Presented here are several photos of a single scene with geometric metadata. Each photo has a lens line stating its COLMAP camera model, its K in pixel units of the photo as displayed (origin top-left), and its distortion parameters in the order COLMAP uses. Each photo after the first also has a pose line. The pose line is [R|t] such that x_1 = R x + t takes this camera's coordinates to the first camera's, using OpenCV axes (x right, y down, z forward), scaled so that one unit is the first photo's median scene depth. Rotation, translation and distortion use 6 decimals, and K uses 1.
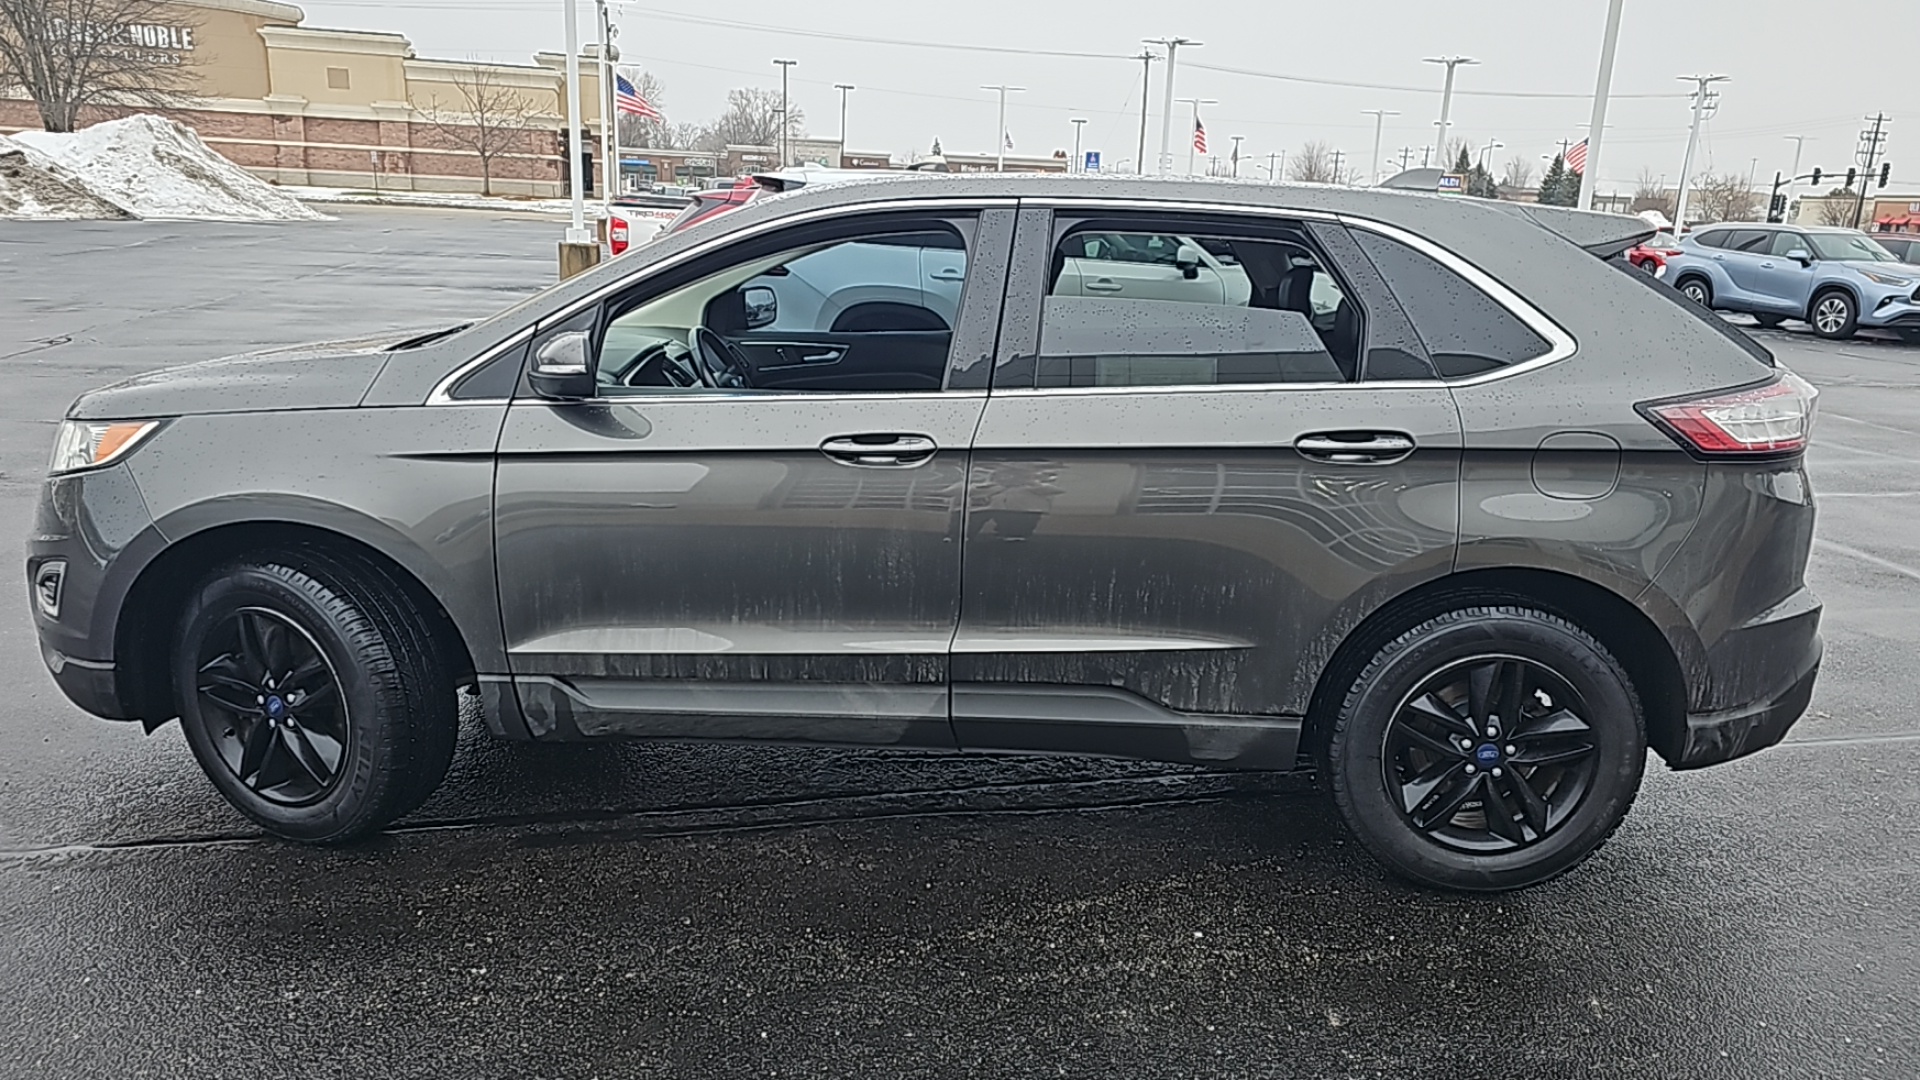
lens RADIAL K [[1329.0, 0, 940.5], [0, 1329.0, 542.5], [0, 0, 1]] dist [0.104773, -0.121544]
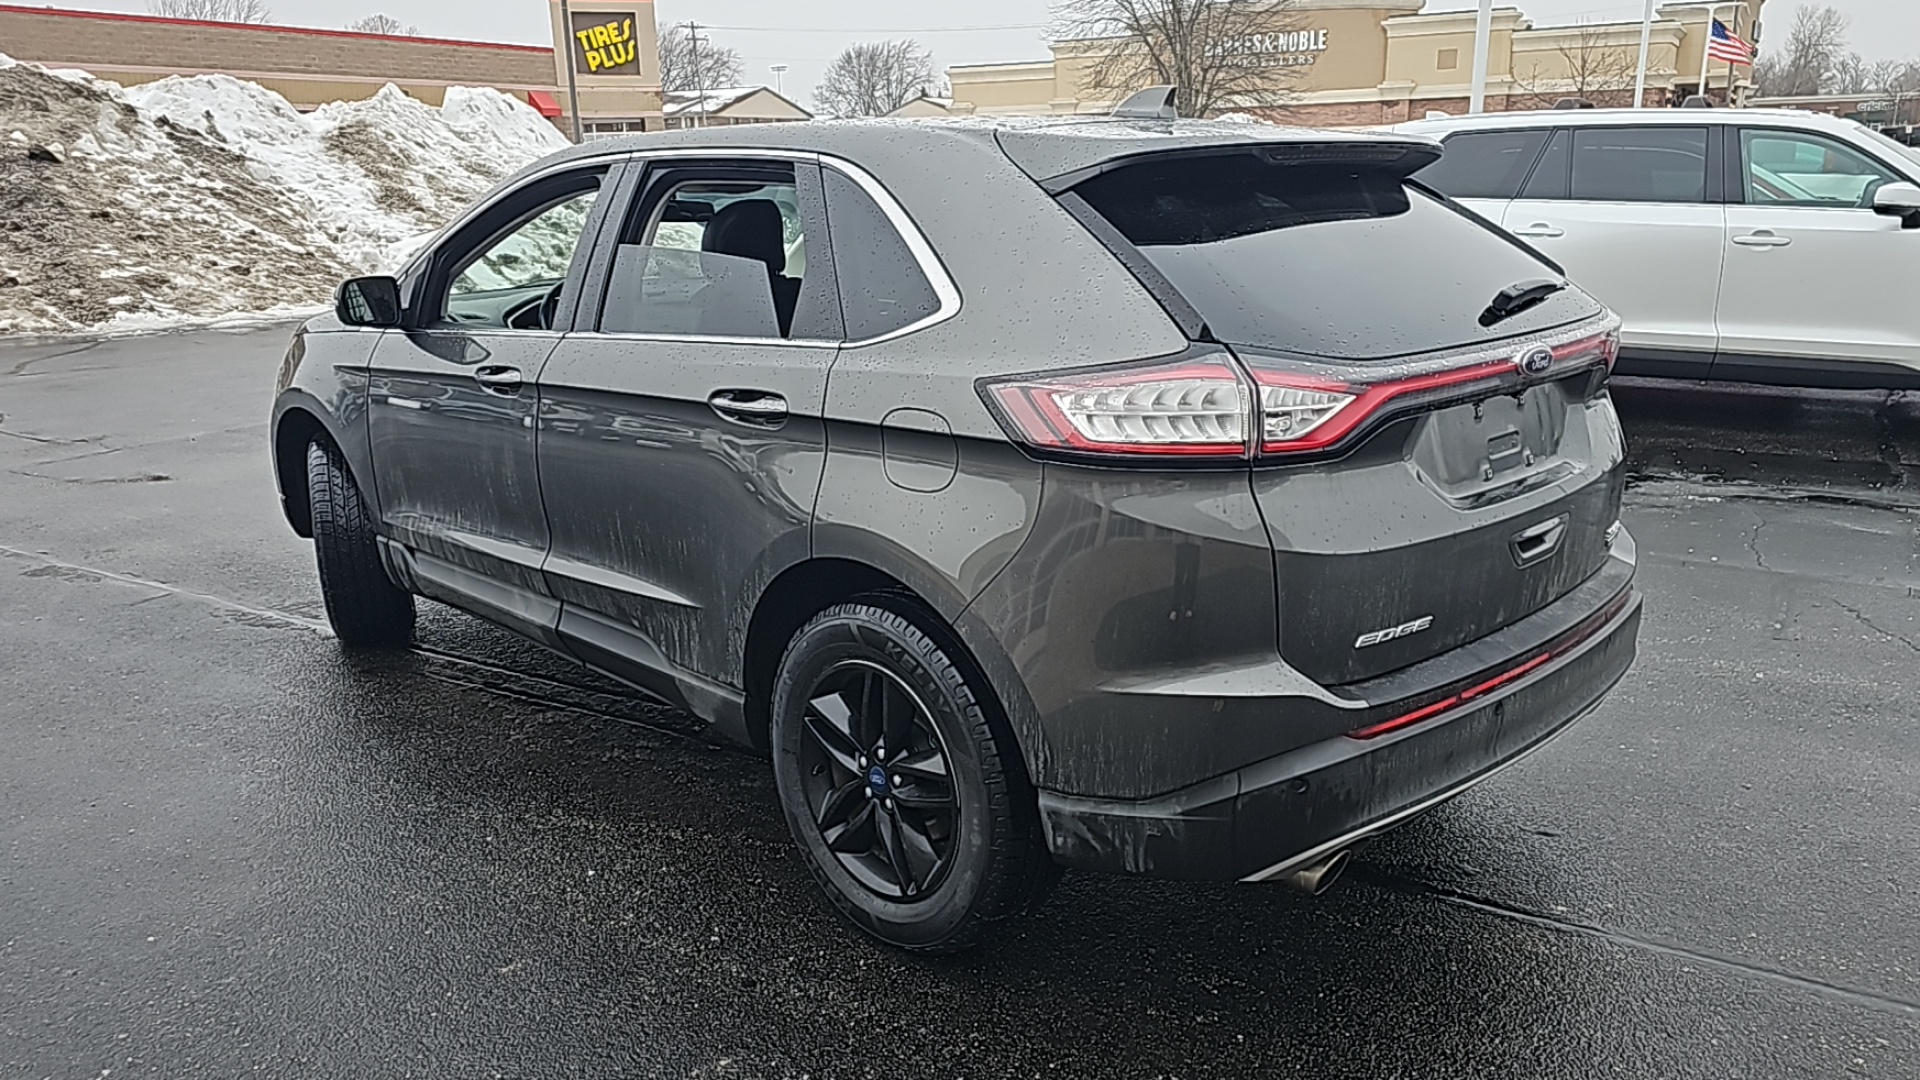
lens RADIAL K [[1300.8, 0, 958.8], [0, 1300.8, 513.8], [0, 0, 1]] dist [0.101446, -0.070805]
pose [[0.745391, 0.122632, -0.655251, 0.976477], [-0.120633, 0.991520, 0.048338, -0.057092], [0.655622, 0.043015, 0.753863, 0.404869]]
